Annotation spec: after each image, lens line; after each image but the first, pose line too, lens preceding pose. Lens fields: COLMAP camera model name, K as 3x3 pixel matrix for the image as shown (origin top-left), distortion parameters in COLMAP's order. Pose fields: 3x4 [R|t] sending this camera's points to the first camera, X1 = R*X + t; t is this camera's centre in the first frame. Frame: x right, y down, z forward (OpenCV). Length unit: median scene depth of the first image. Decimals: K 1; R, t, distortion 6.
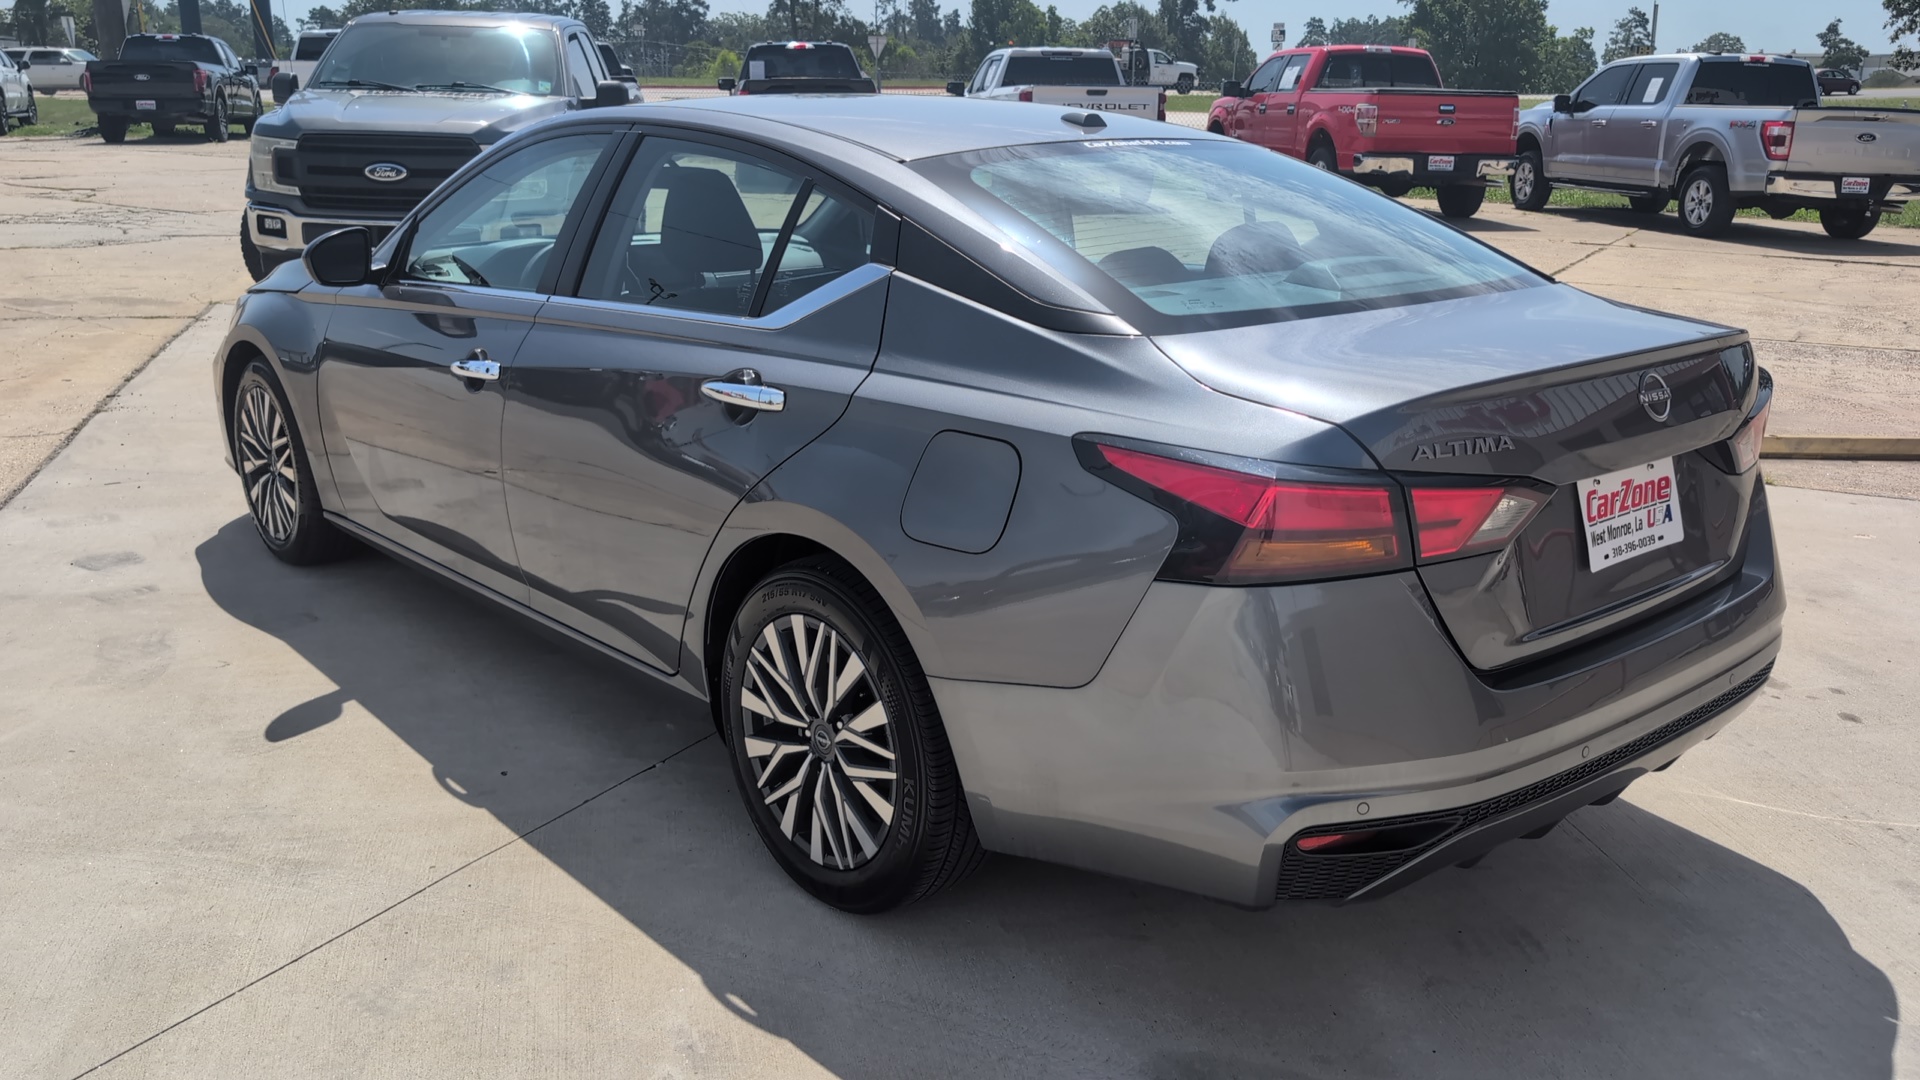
lens RADIAL K [[1591.5, 0, 928.3], [0, 1591.5, 553.1], [0, 0, 1]] dist [0.020698, -0.038609]
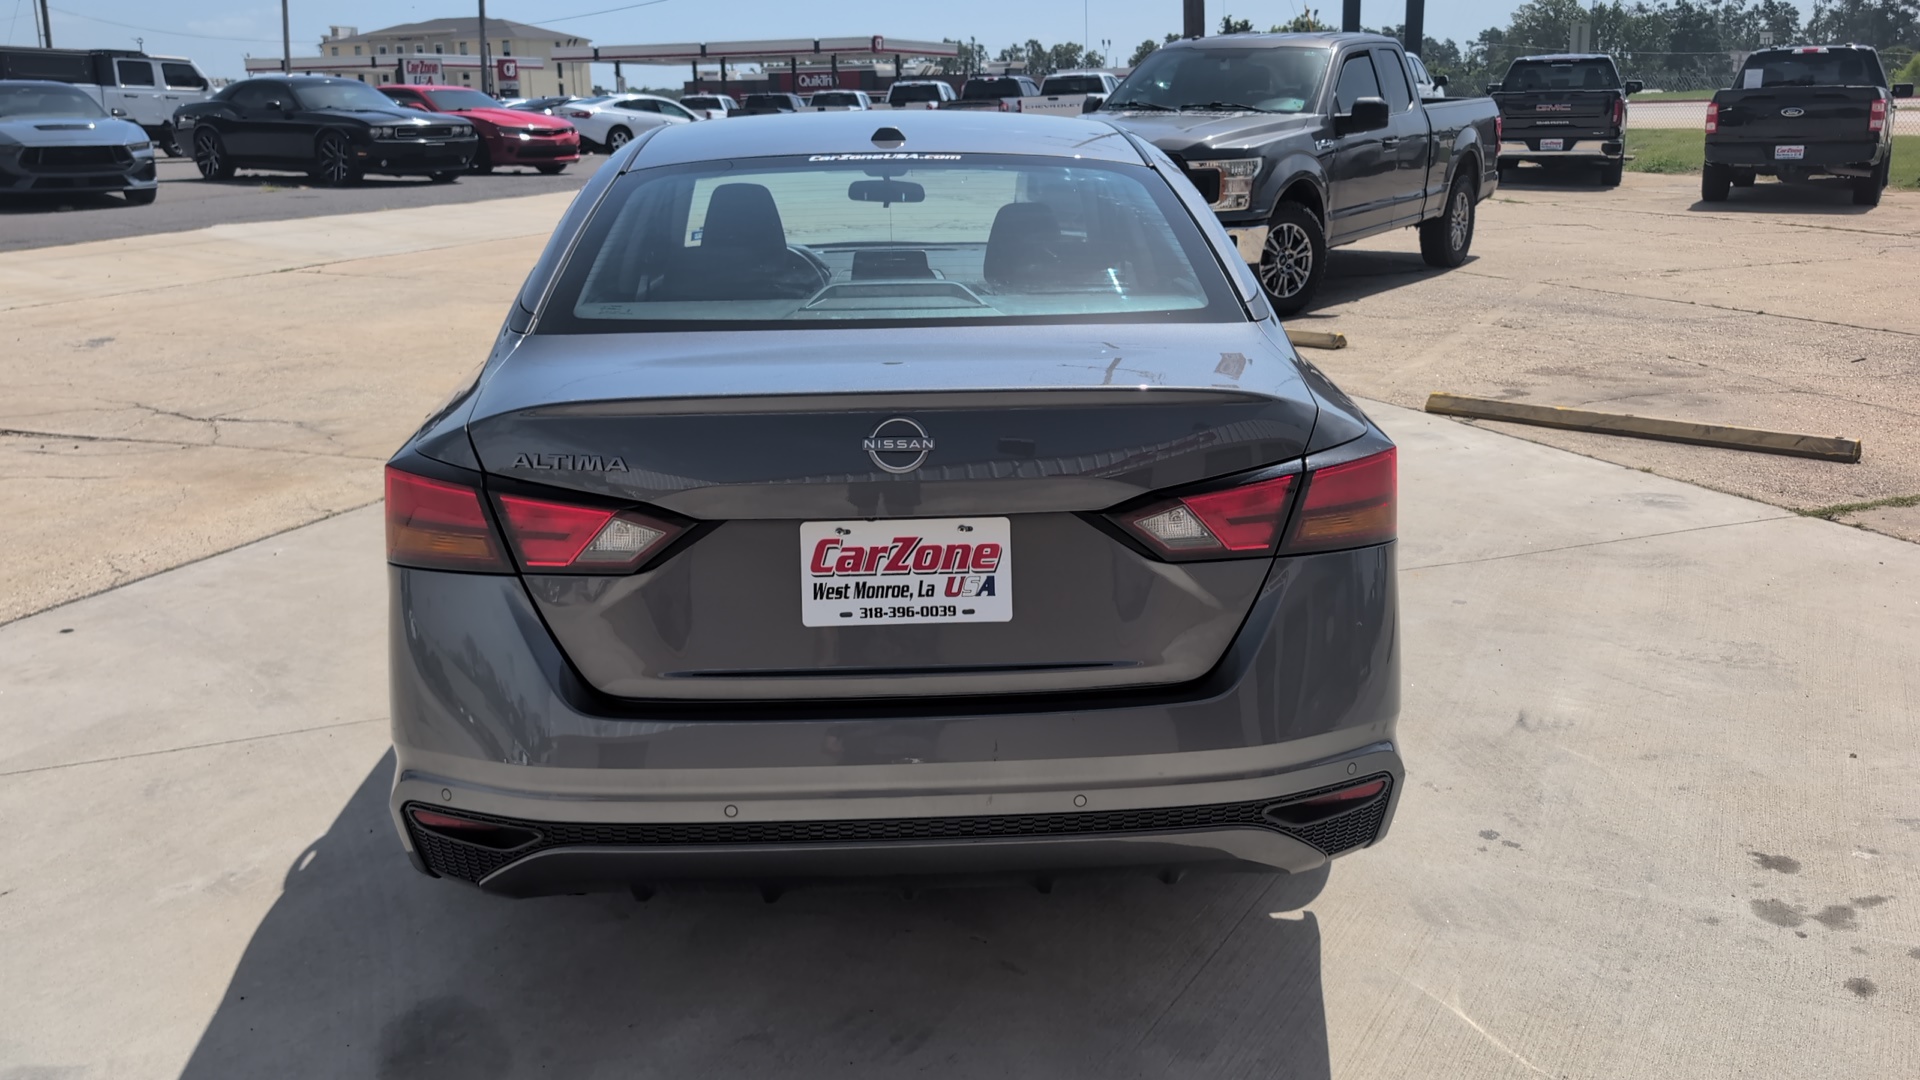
lens RADIAL K [[1591.5, 0, 955.8], [0, 1591.5, 548.4], [0, 0, 1]] dist [0.020698, -0.038609]
pose [[0.796986, 0.145727, -0.586155, 0.980090], [-0.153220, 0.987493, 0.037175, -0.076569], [0.584241, 0.060182, 0.809346, 0.298284]]
